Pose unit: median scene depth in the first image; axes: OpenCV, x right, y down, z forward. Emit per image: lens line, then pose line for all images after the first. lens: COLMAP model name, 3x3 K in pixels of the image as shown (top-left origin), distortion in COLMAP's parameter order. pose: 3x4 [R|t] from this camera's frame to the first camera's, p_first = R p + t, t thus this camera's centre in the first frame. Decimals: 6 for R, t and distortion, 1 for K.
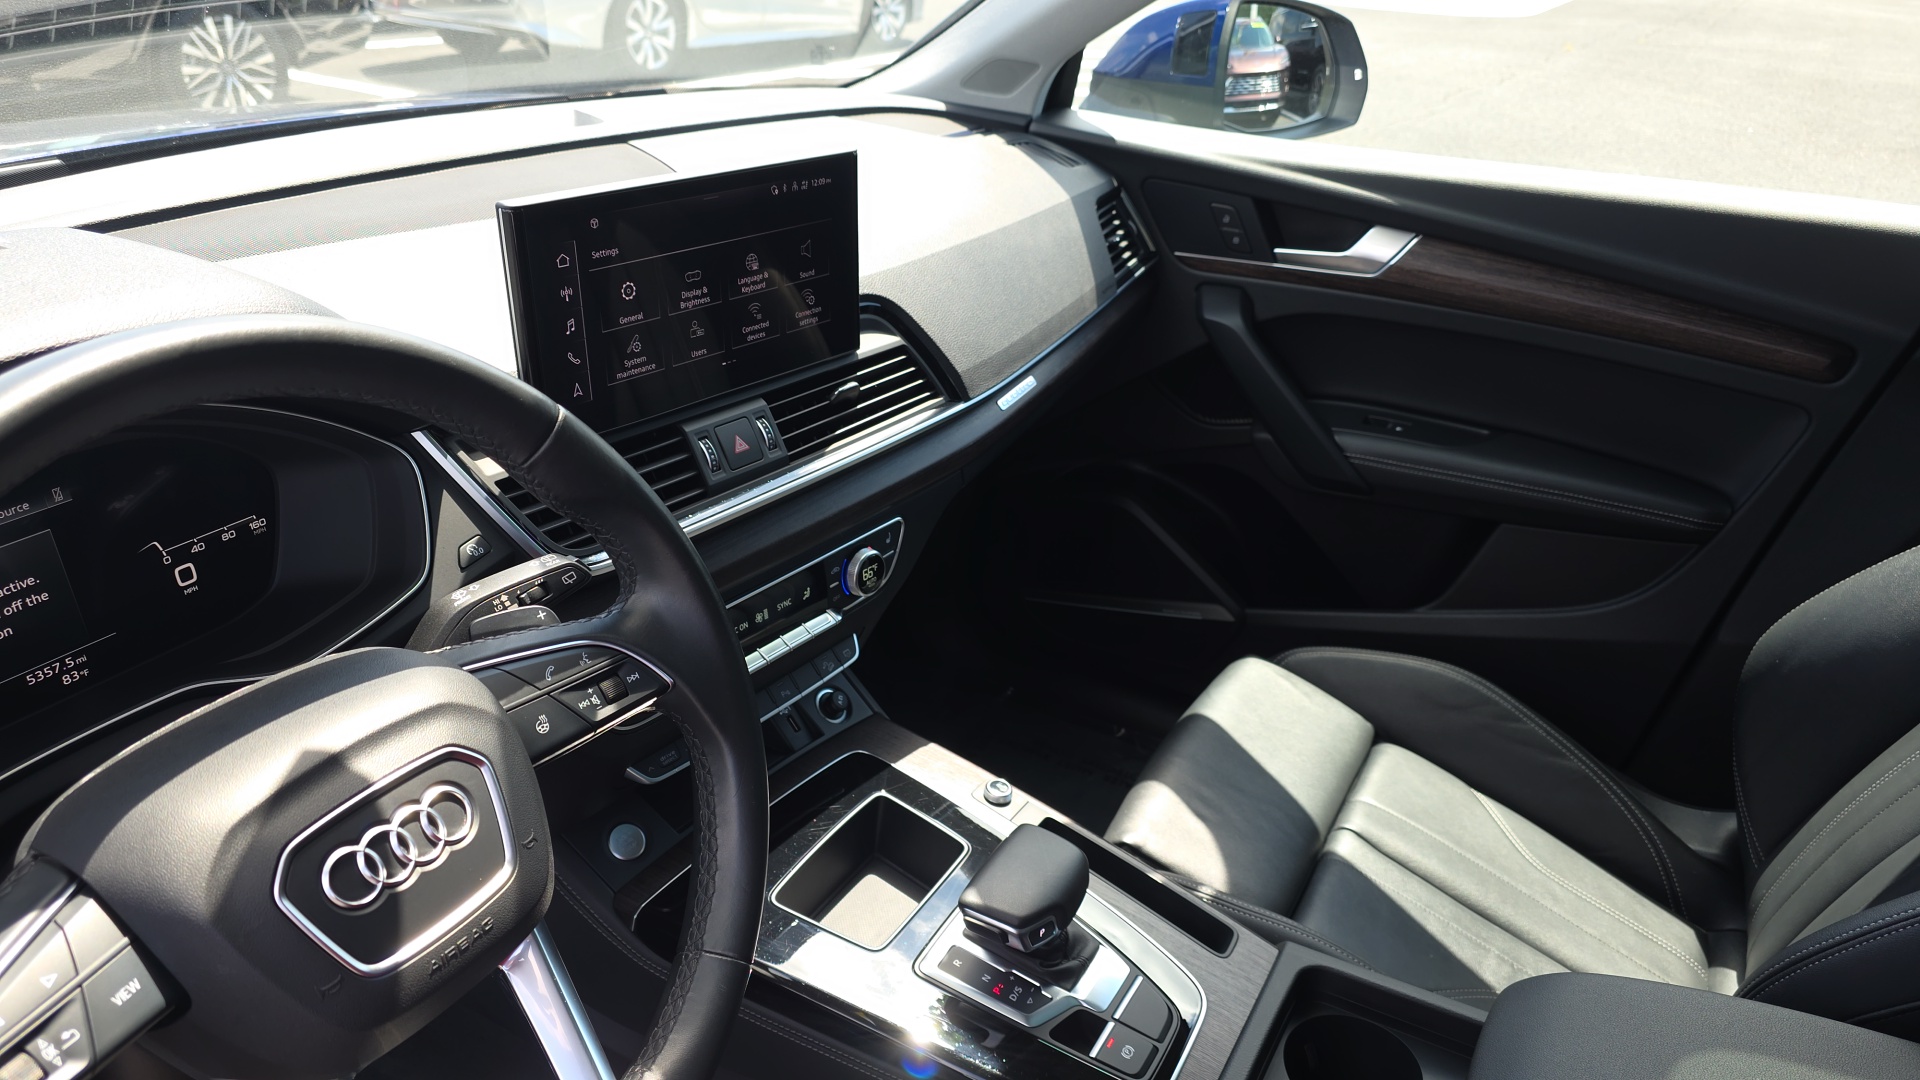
lens RADIAL K [[1295.0, 0, 957.4], [0, 1295.0, 562.1], [0, 0, 1]] dist [0.051508, -0.069392]
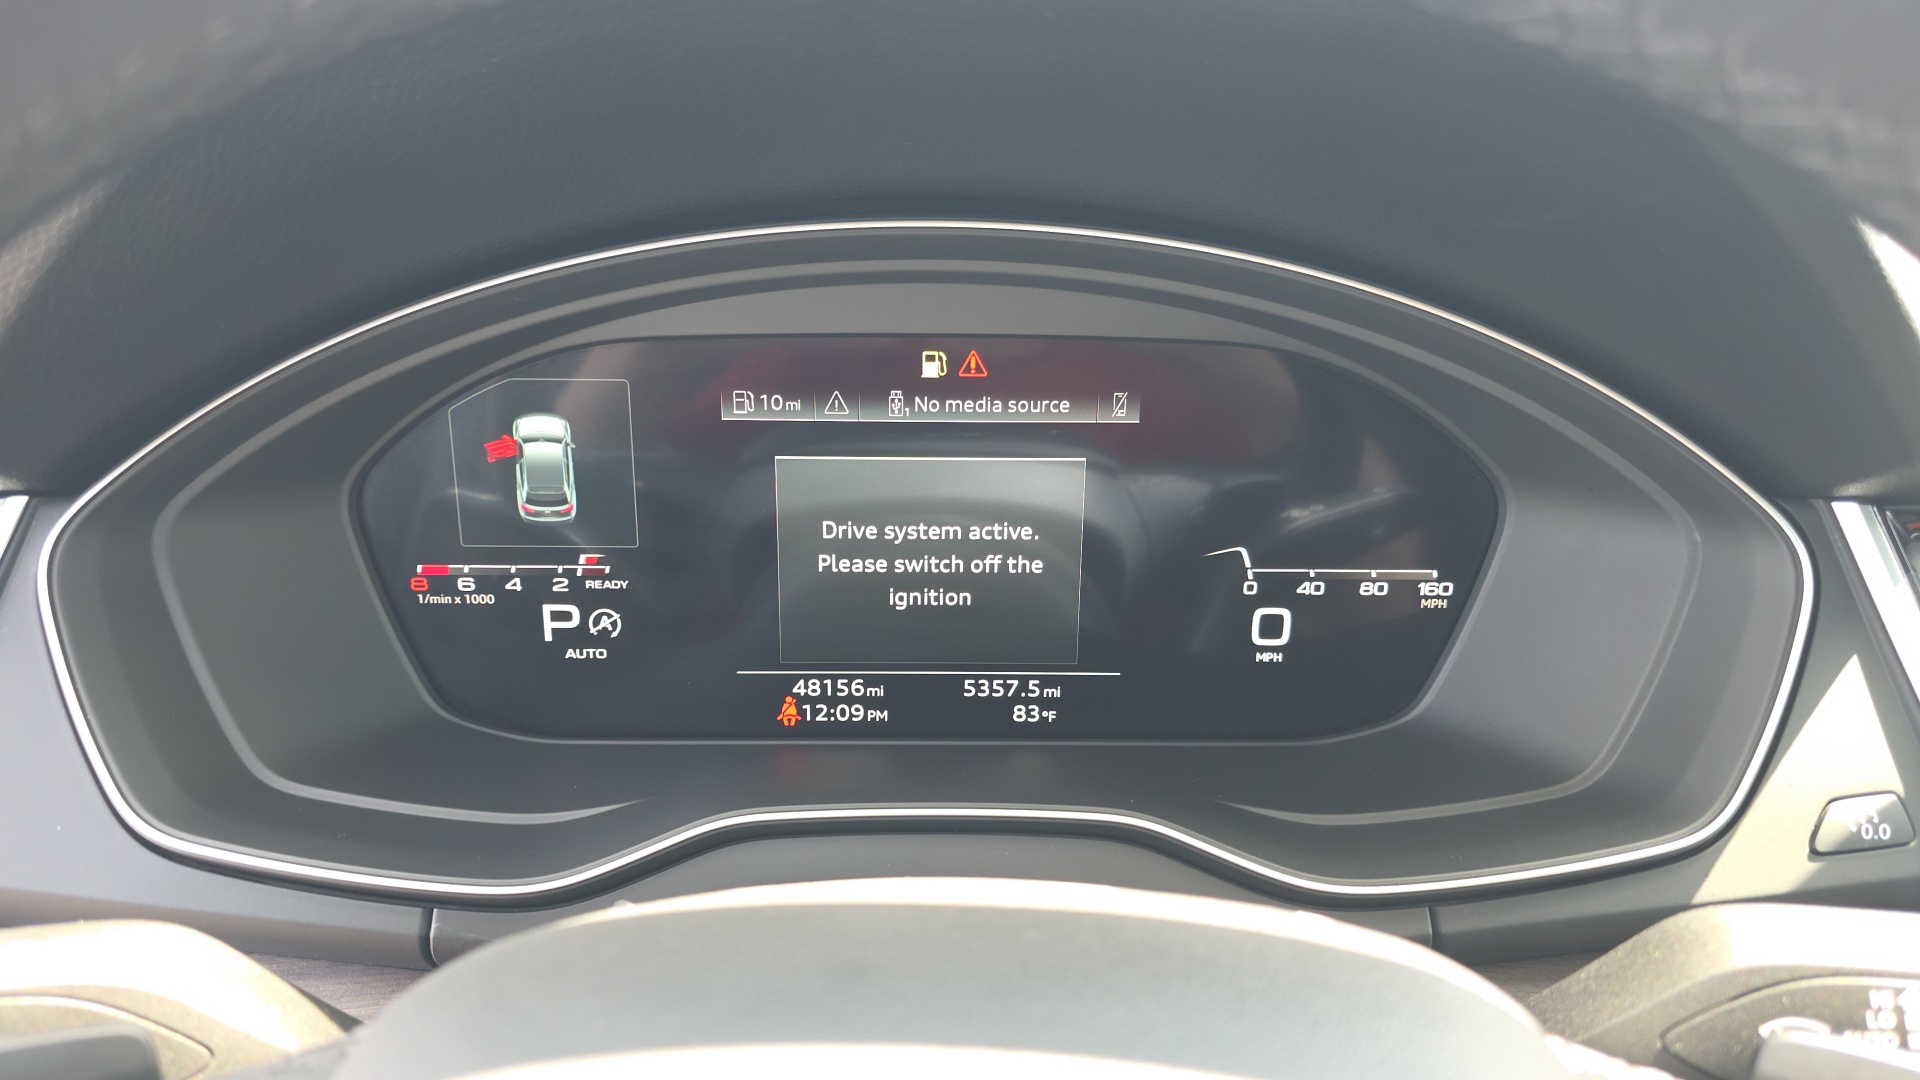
lens RADIAL K [[1365.1, 0, 960.0], [0, 1365.1, 540.0], [0, 0, 1]] dist [0.035249, -0.001223]
pose [[0.510340, 0.290856, -0.809294, -0.139539], [-0.396639, 0.914605, 0.078584, -0.010549], [0.763041, 0.280893, 0.582124, 0.370673]]
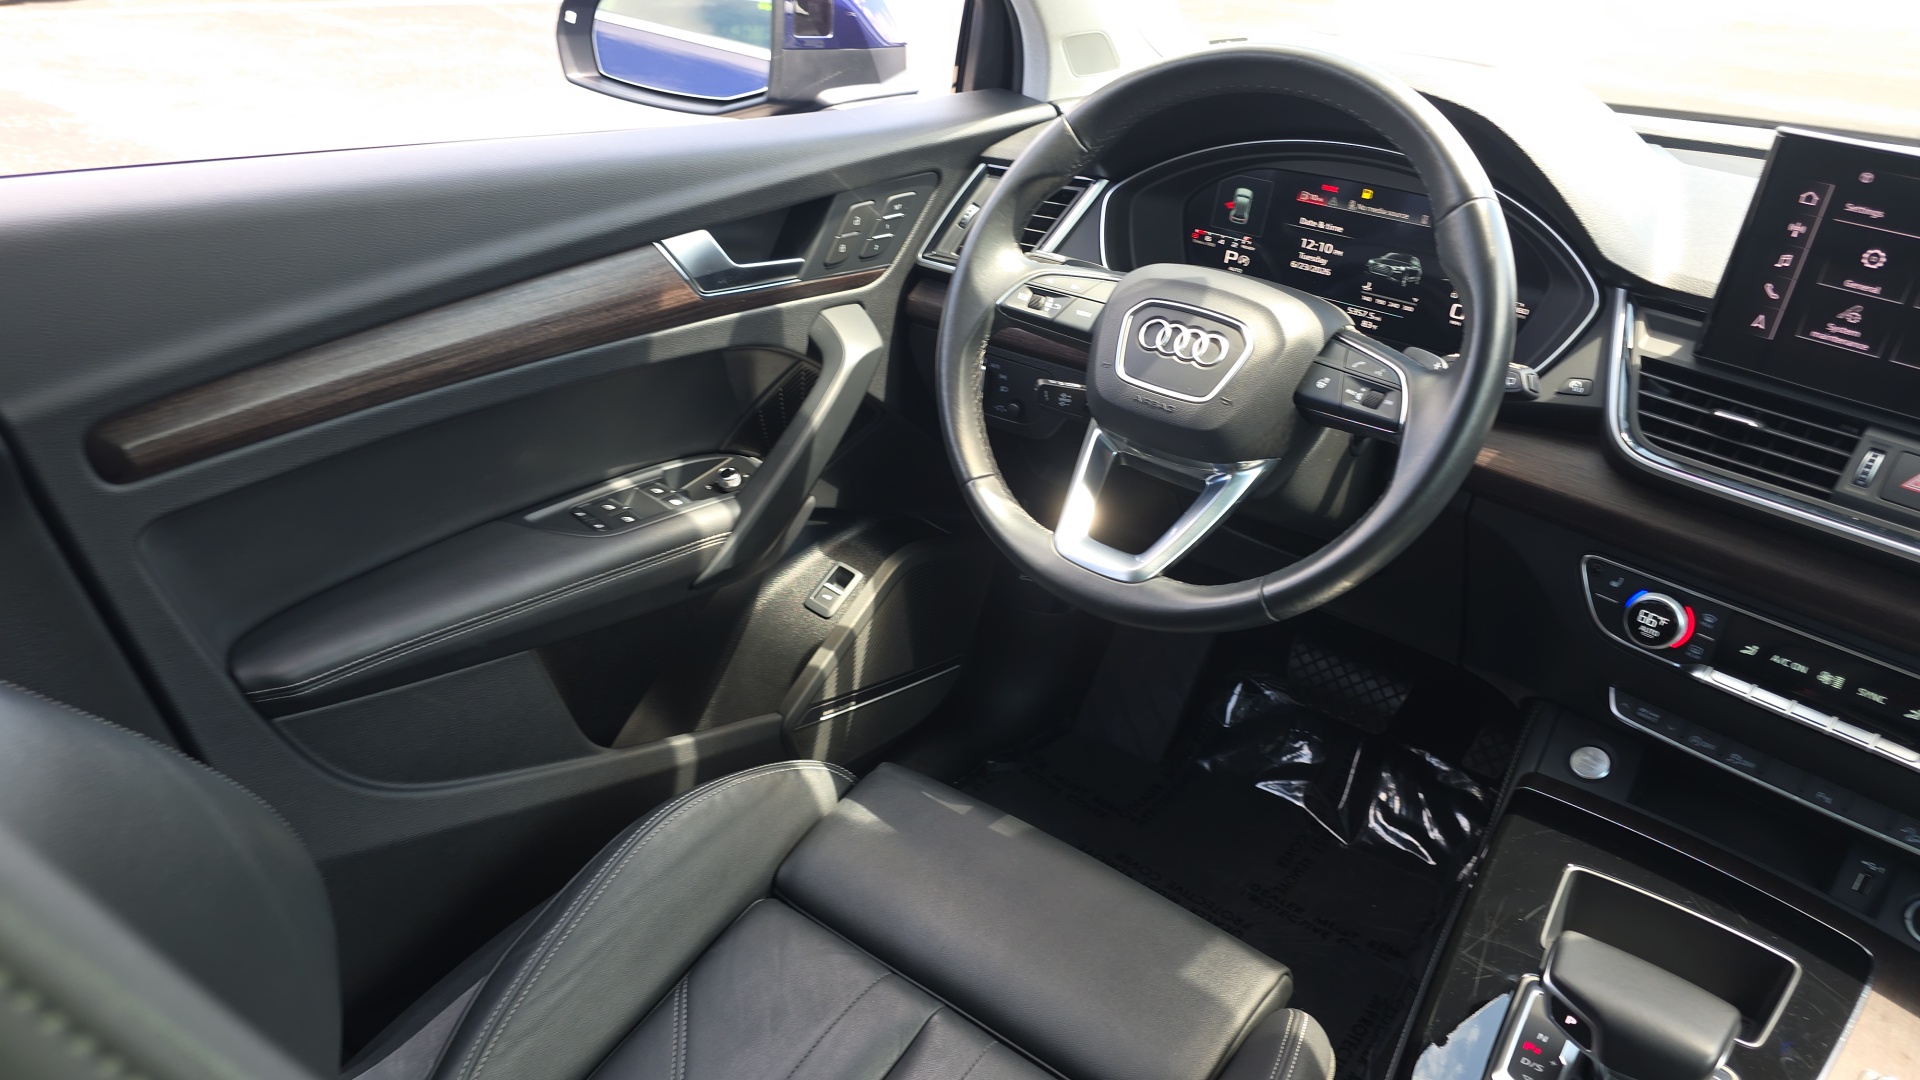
lens RADIAL K [[1306.9, 0, 928.0], [0, 1306.9, 550.1], [0, 0, 1]] dist [0.050810, -0.051817]
pose [[-0.155859, 0.406193, -0.900397, 0.631362], [-0.529013, 0.735466, 0.423361, -0.069230], [0.834178, 0.542307, 0.100252, 0.320159]]
